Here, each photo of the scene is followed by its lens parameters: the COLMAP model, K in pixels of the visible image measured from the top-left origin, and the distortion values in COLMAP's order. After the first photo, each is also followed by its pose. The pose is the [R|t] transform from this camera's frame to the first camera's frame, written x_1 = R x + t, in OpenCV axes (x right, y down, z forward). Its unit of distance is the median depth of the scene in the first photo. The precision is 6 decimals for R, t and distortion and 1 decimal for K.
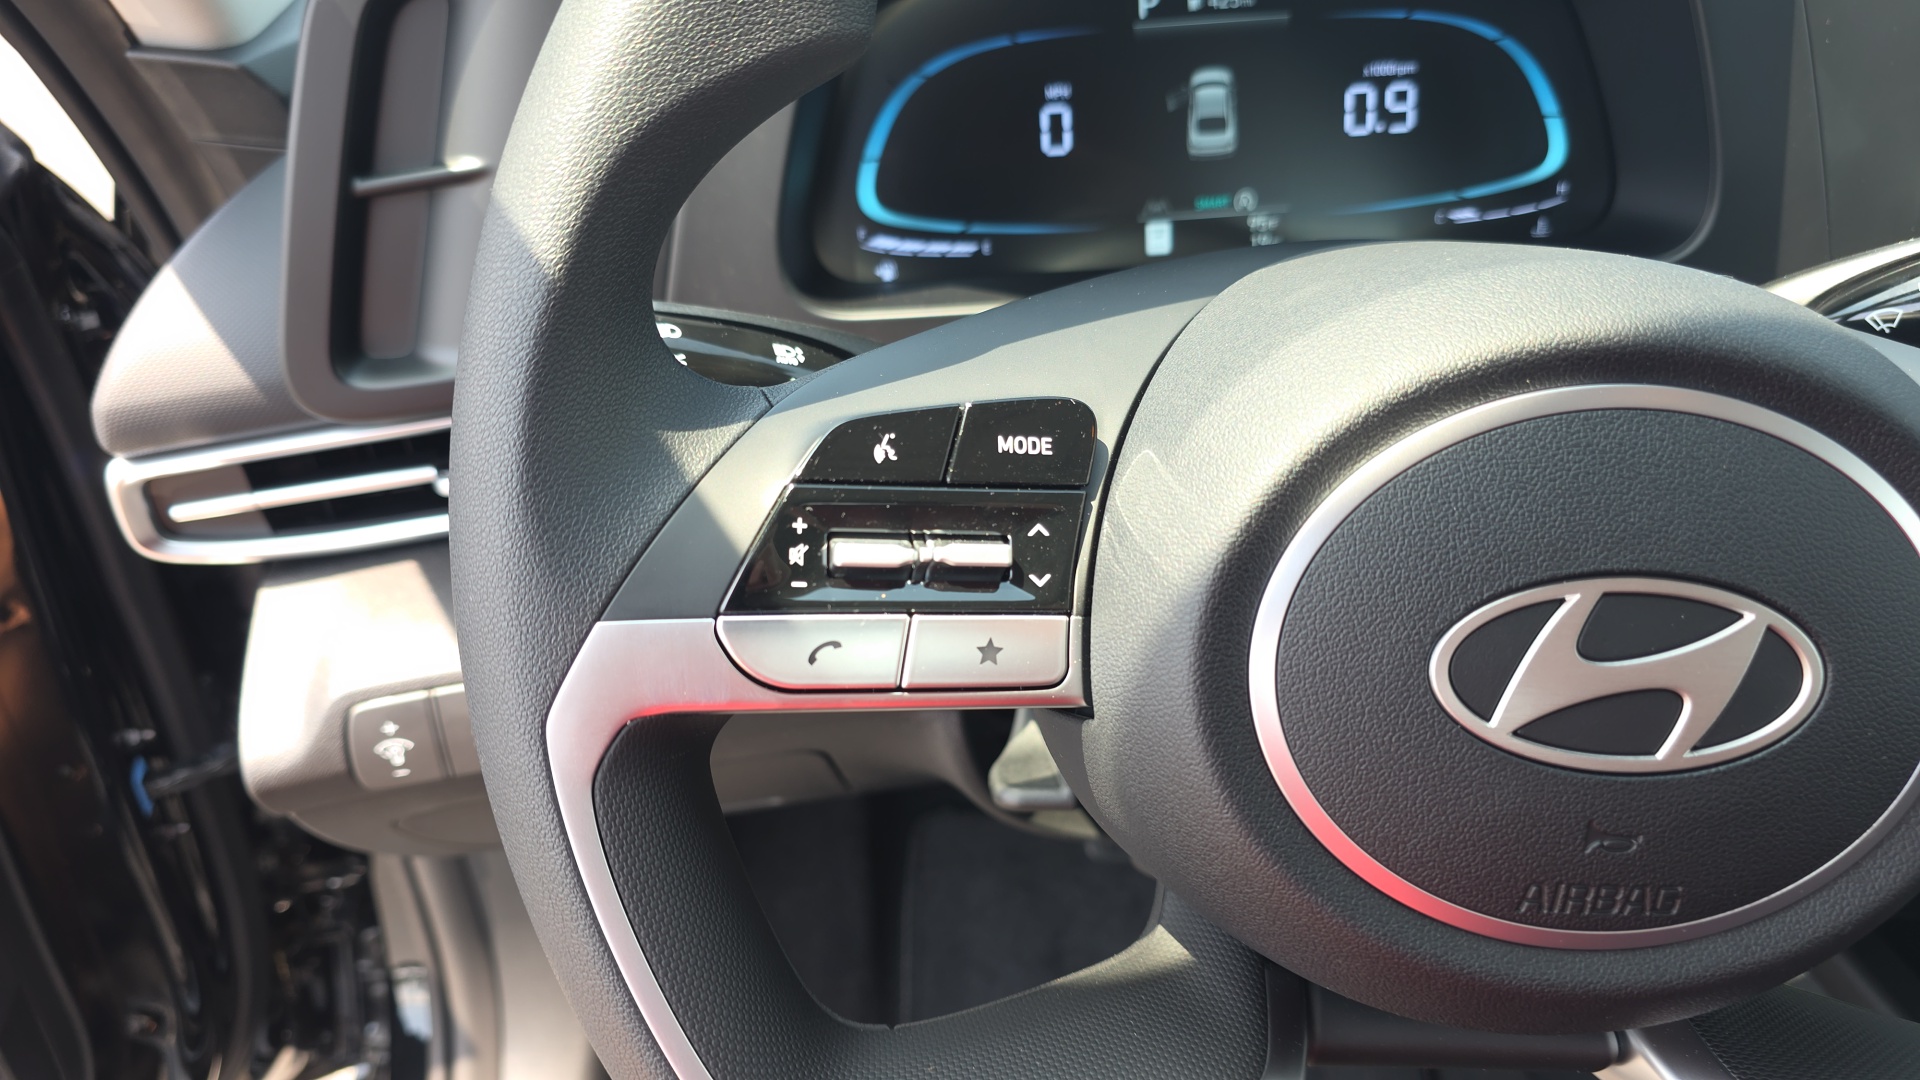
lens RADIAL K [[1324.1, 0, 946.7], [0, 1324.1, 556.4], [0, 0, 1]] dist [0.046926, -0.050956]
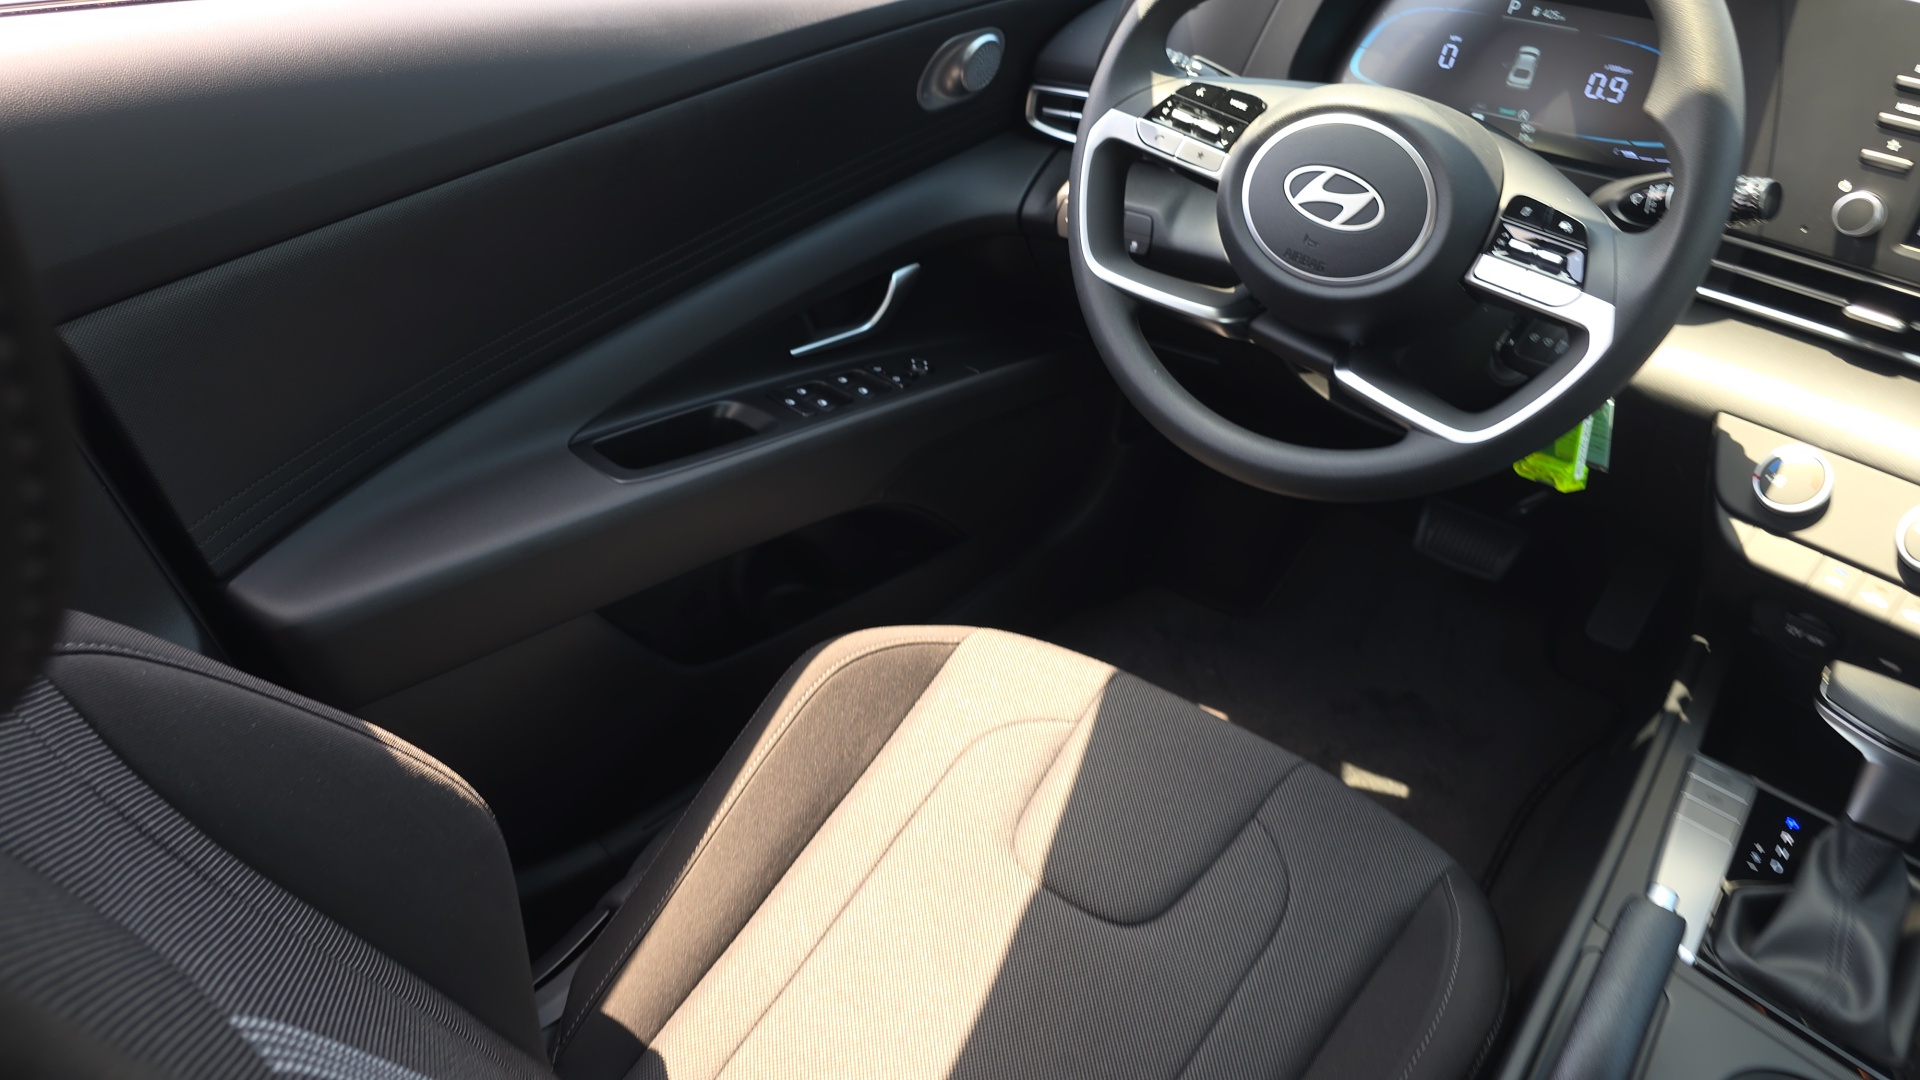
lens RADIAL K [[1324.1, 0, 927.1], [0, 1324.1, 590.3], [0, 0, 1]] dist [0.046926, -0.050956]
pose [[0.746018, 0.455433, -0.485838, 0.888024], [-0.410190, 0.889004, 0.203509, 0.346070], [0.524597, 0.047464, 0.850027, -1.212634]]
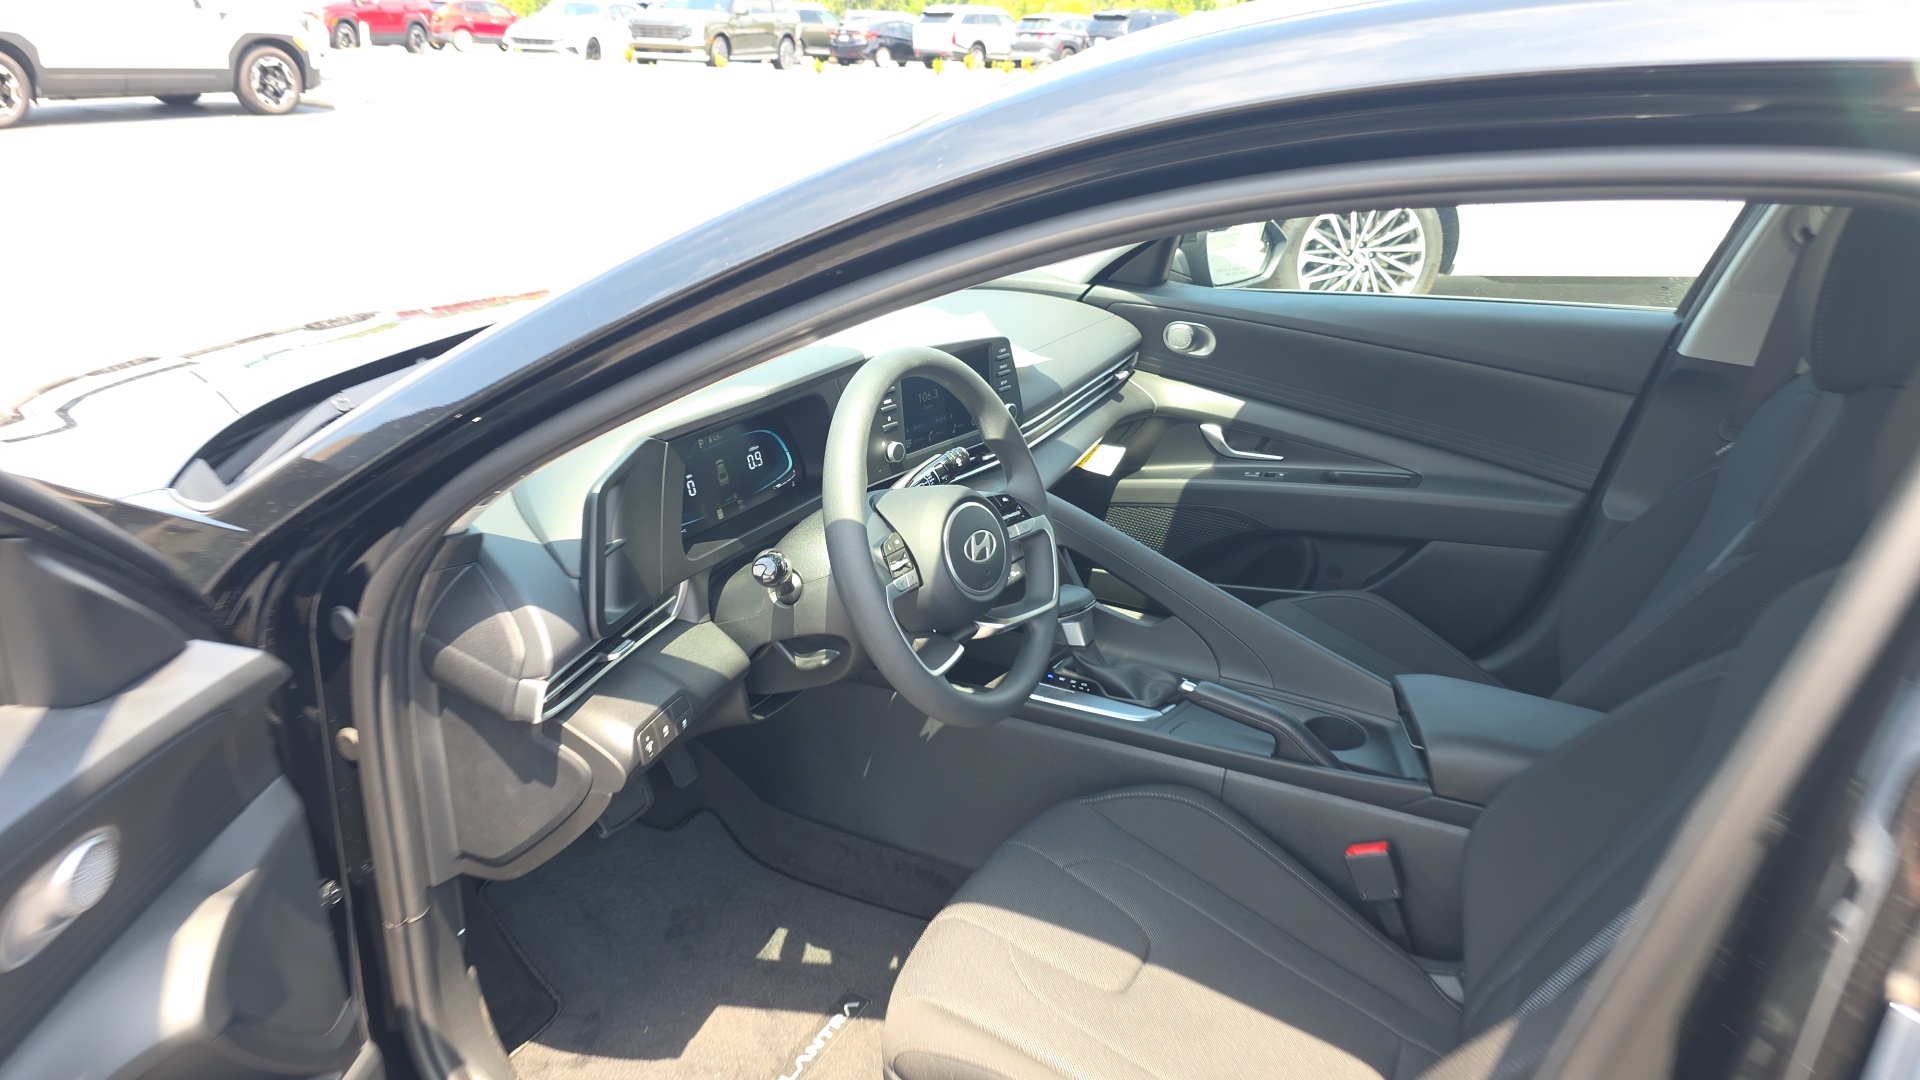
lens RADIAL K [[1324.1, 0, 923.1], [0, 1324.1, 536.7], [0, 0, 1]] dist [0.046926, -0.050956]
pose [[0.515716, -0.250511, 0.819317, -2.115887], [0.385874, 0.921729, 0.038937, -0.137075], [-0.764943, 0.296073, 0.572017, -1.067697]]
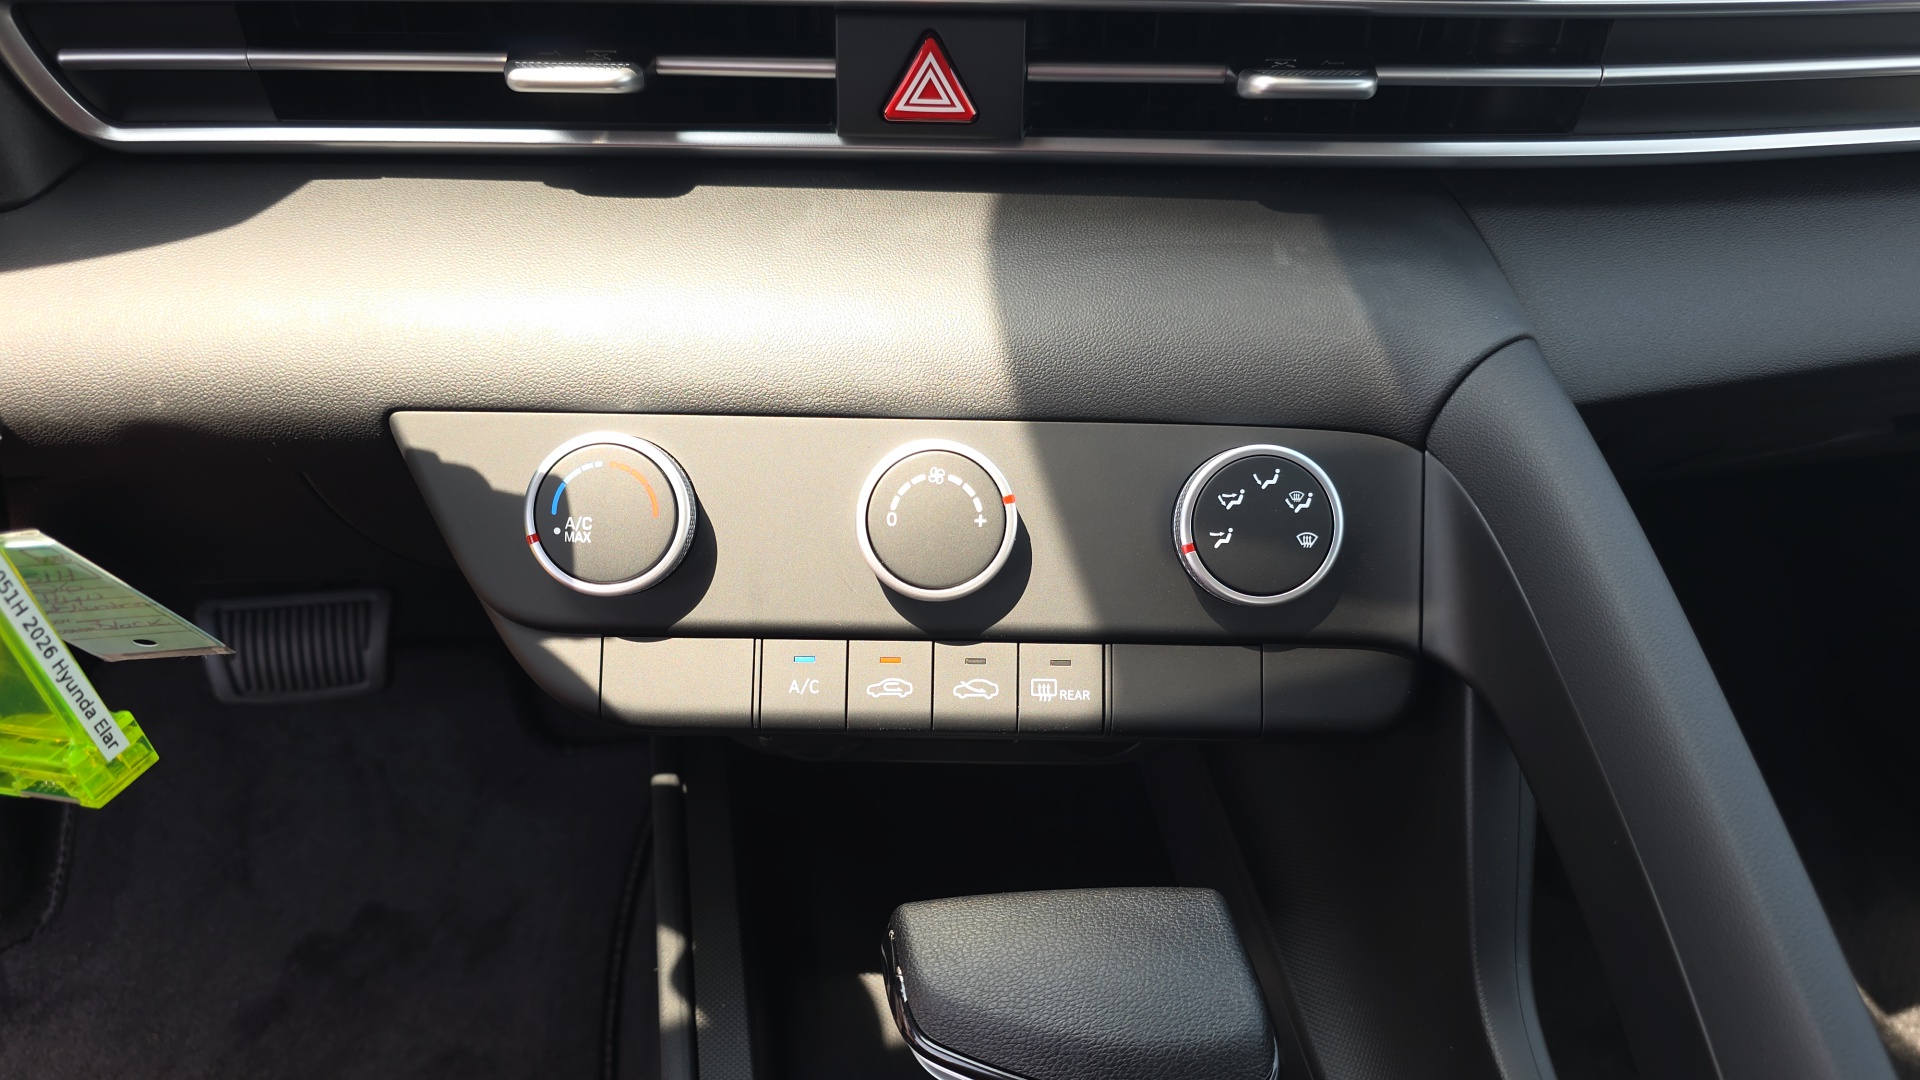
lens RADIAL K [[1324.1, 0, 944.2], [0, 1324.1, 552.3], [0, 0, 1]] dist [0.046926, -0.050956]
pose [[0.993574, -0.015613, 0.112099, 0.915212], [0.001671, 0.992355, 0.123407, 0.035741], [-0.113169, -0.122427, 0.986004, 0.181908]]
